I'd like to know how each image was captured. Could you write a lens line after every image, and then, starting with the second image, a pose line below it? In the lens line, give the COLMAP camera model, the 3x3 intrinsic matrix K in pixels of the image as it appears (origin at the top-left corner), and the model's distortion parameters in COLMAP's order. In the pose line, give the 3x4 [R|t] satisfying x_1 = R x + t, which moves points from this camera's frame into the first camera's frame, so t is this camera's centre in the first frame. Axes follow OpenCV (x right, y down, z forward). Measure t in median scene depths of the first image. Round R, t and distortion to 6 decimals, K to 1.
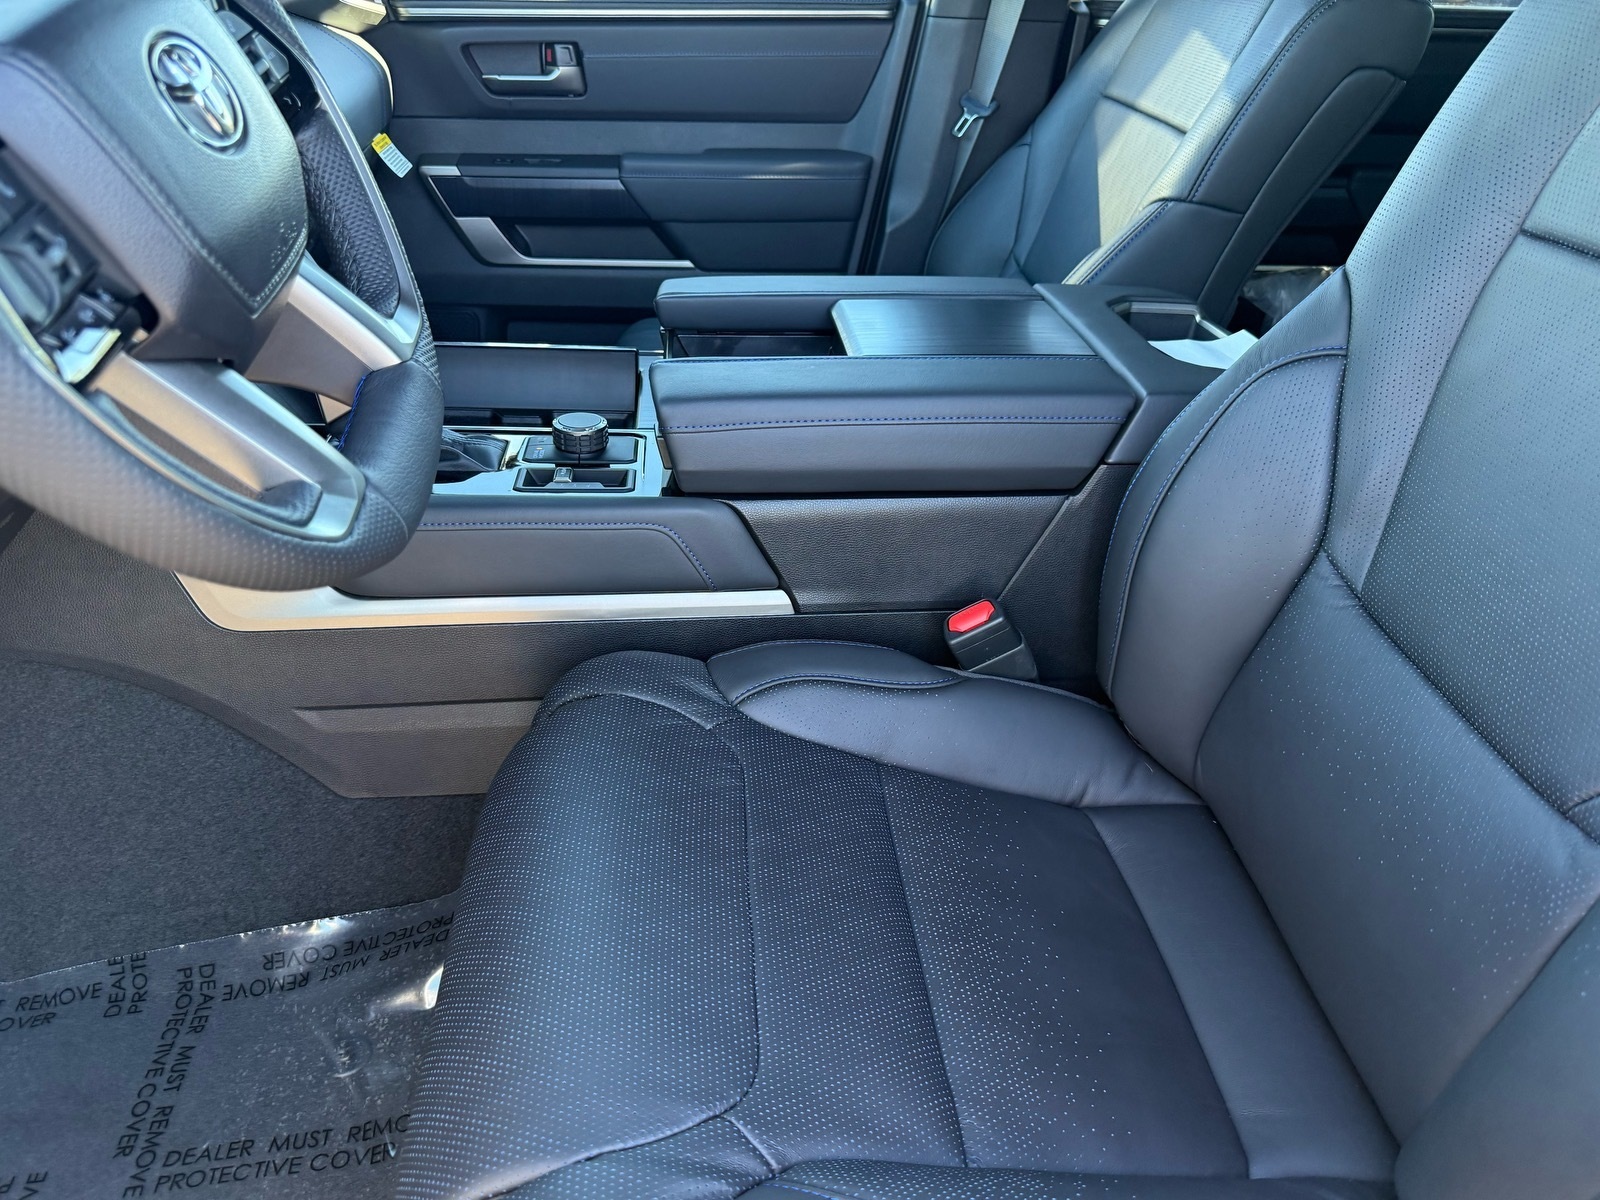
lens RADIAL K [[1121.5, 0, 806.1], [0, 1121.5, 590.9], [0, 0, 1]] dist [0.056036, -0.094806]
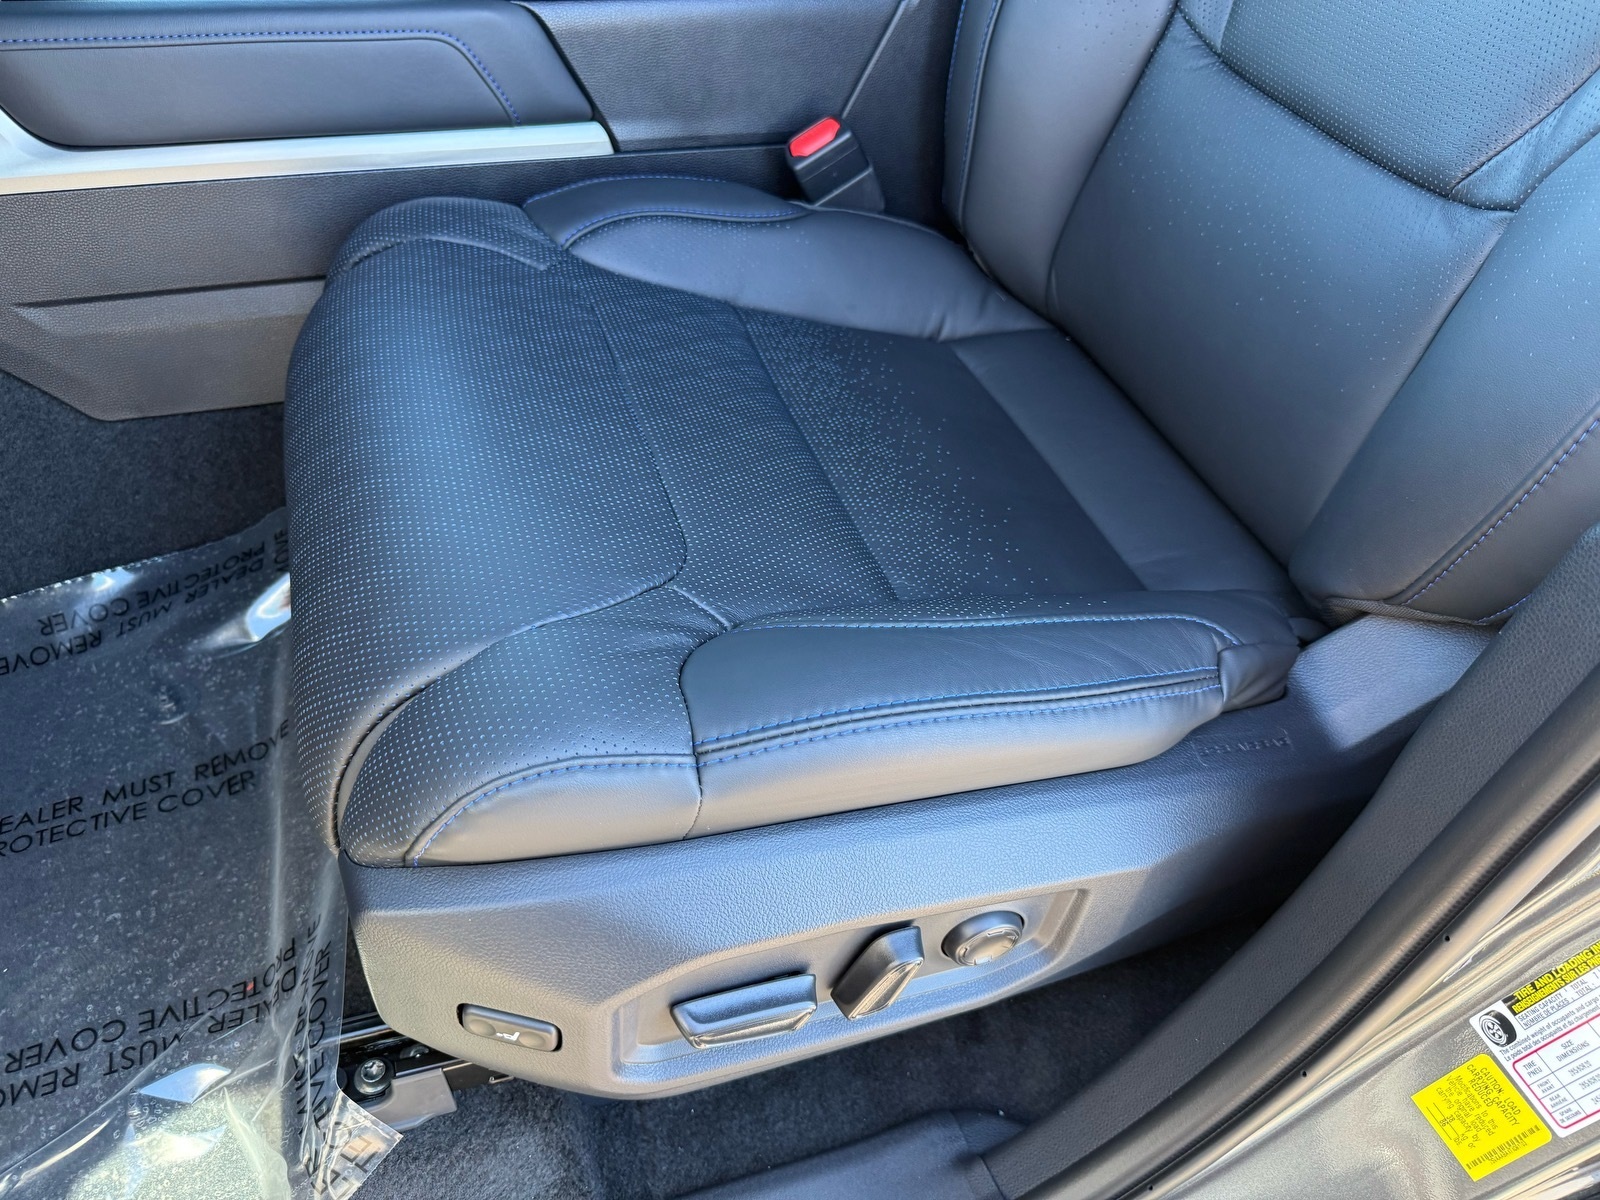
lens RADIAL K [[1121.5, 0, 801.3], [0, 1121.5, 603.6], [0, 0, 1]] dist [0.056036, -0.094806]
pose [[0.969333, -0.133060, 0.206610, -0.103067], [0.084571, 0.970000, 0.227922, 0.182157], [-0.230739, -0.203460, 0.951506, 0.057388]]
